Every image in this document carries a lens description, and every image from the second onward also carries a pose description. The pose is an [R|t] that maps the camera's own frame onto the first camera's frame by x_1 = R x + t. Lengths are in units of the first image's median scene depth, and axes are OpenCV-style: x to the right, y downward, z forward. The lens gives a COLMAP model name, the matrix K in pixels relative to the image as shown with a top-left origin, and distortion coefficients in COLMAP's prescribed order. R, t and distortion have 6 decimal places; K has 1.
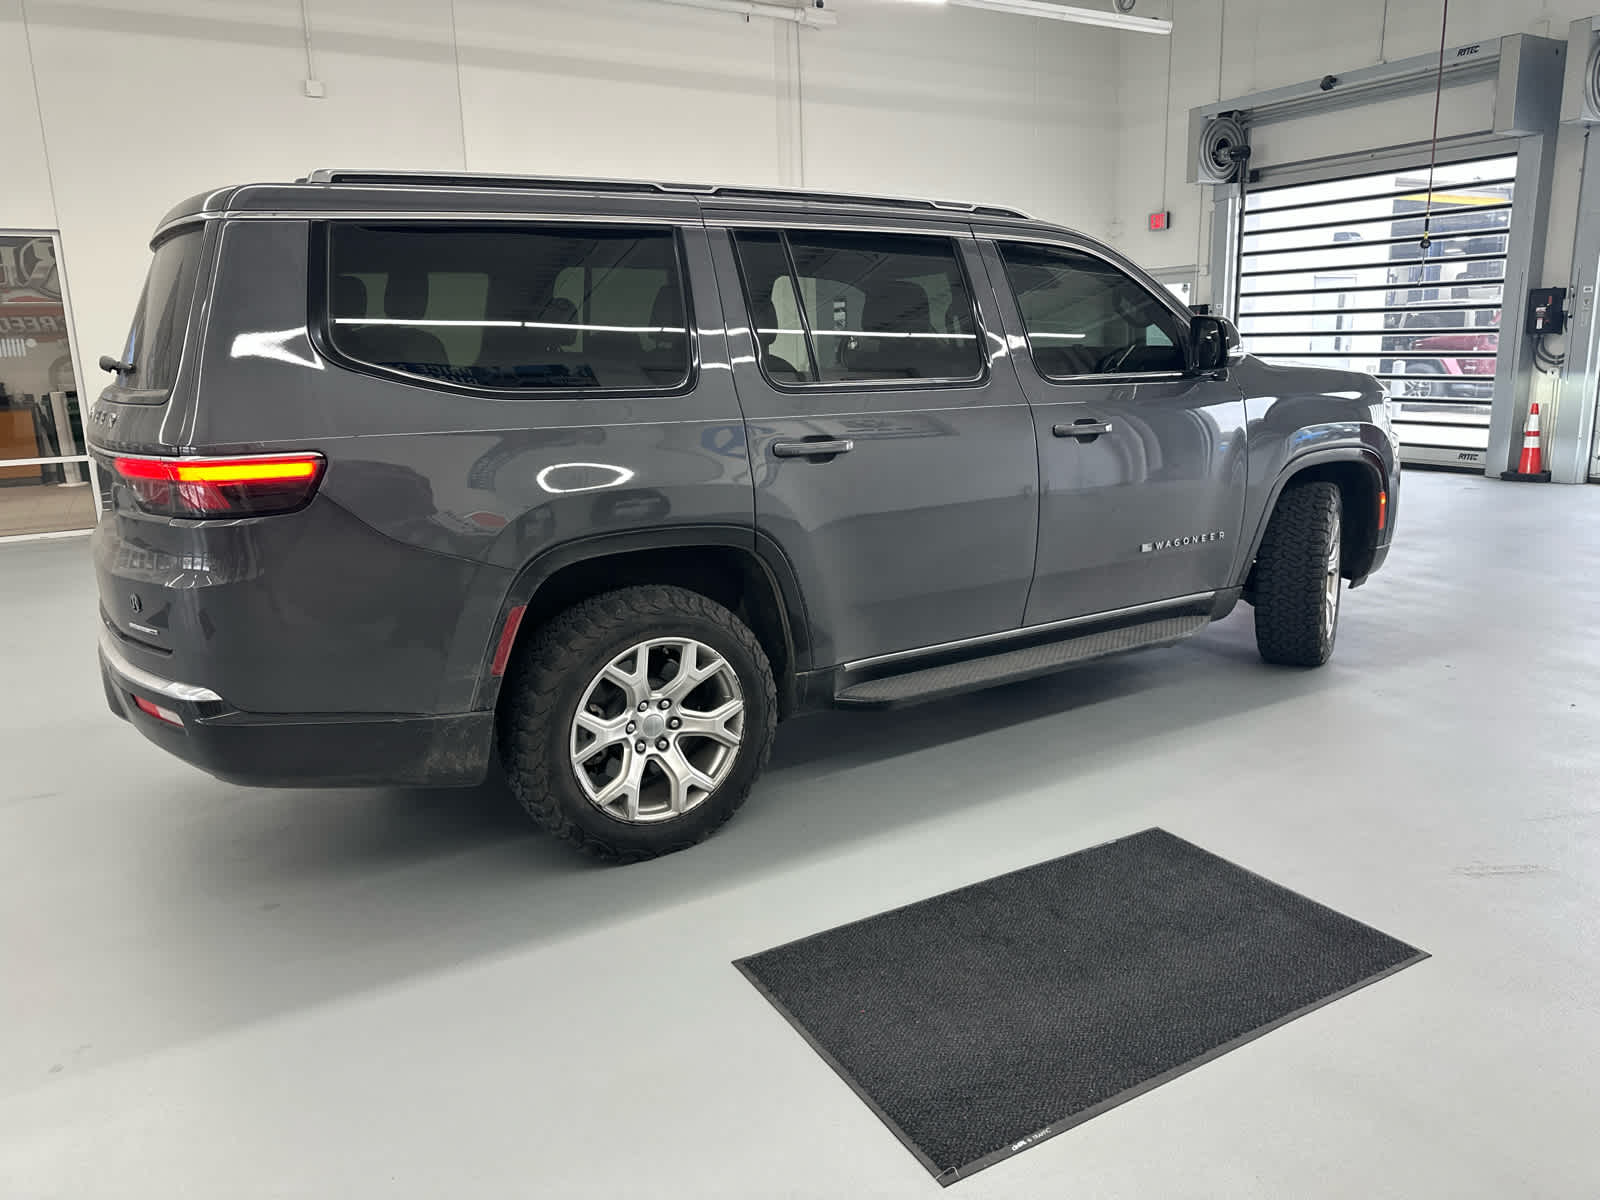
lens RADIAL K [[1155.5, 0, 788.7], [0, 1155.5, 588.5], [0, 0, 1]] dist [0.014961, -0.032565]
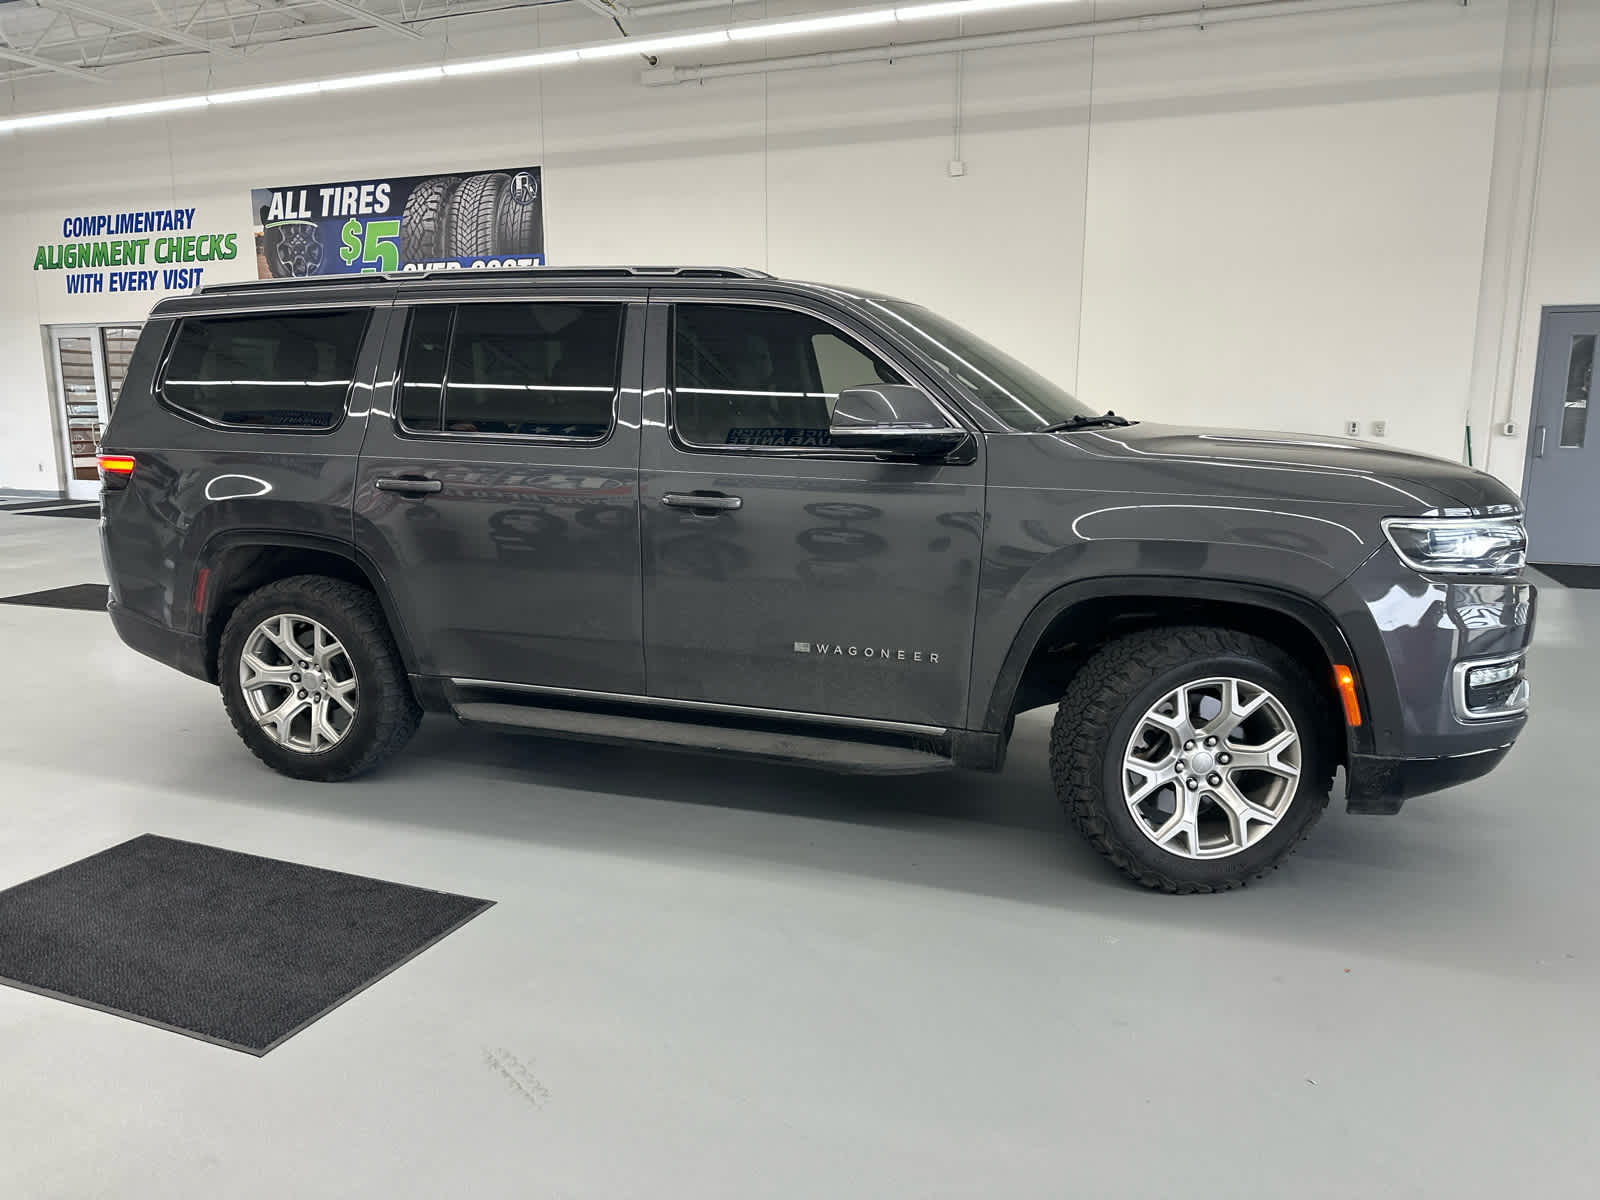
lens RADIAL K [[1155.5, 0, 791.1], [0, 1155.5, 601.4], [0, 0, 1]] dist [0.014961, -0.032565]
pose [[0.595650, 0.159375, -0.787274, 1.050860], [-0.180965, 0.981547, 0.061785, -0.129595], [0.782594, 0.105667, 0.613500, 0.510094]]
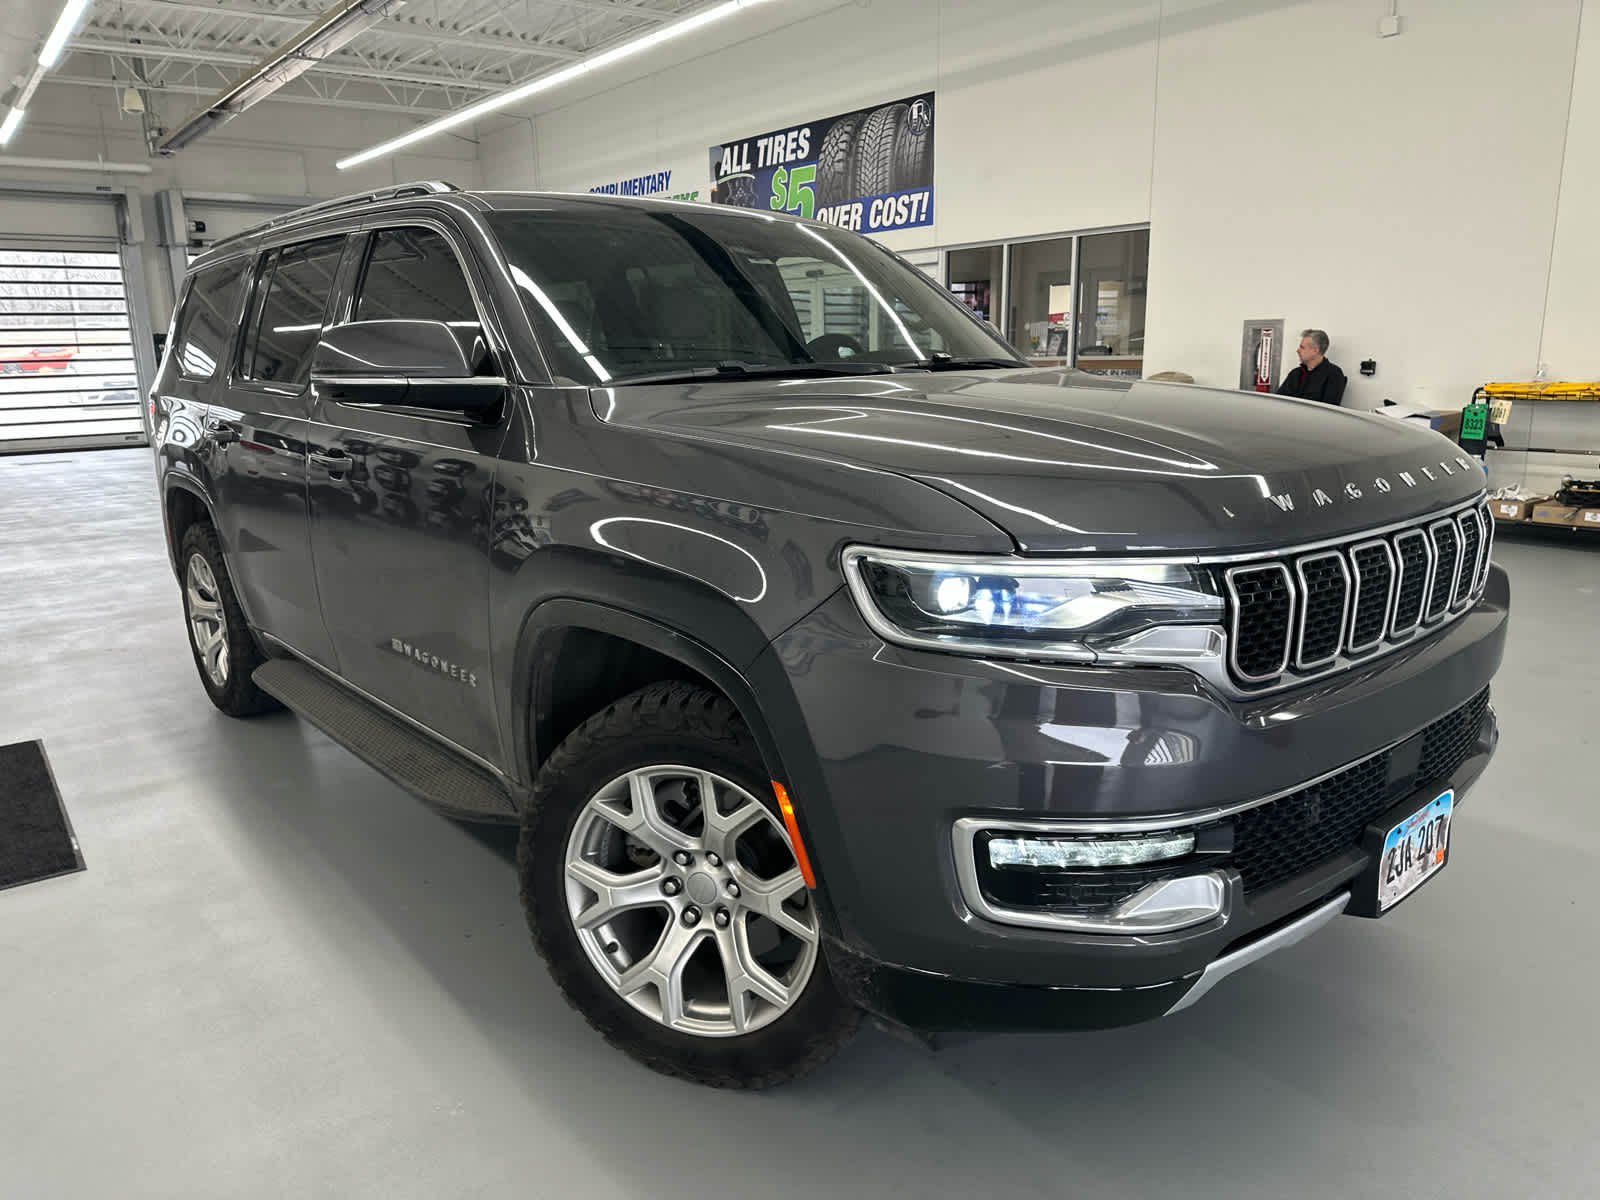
lens RADIAL K [[1155.5, 0, 800.7], [0, 1155.5, 612.6], [0, 0, 1]] dist [0.014961, -0.032565]
pose [[0.094579, 0.241676, -0.965737, 1.099779], [-0.196232, 0.955578, 0.219916, -0.277894], [0.975985, 0.168709, 0.137802, 1.223643]]
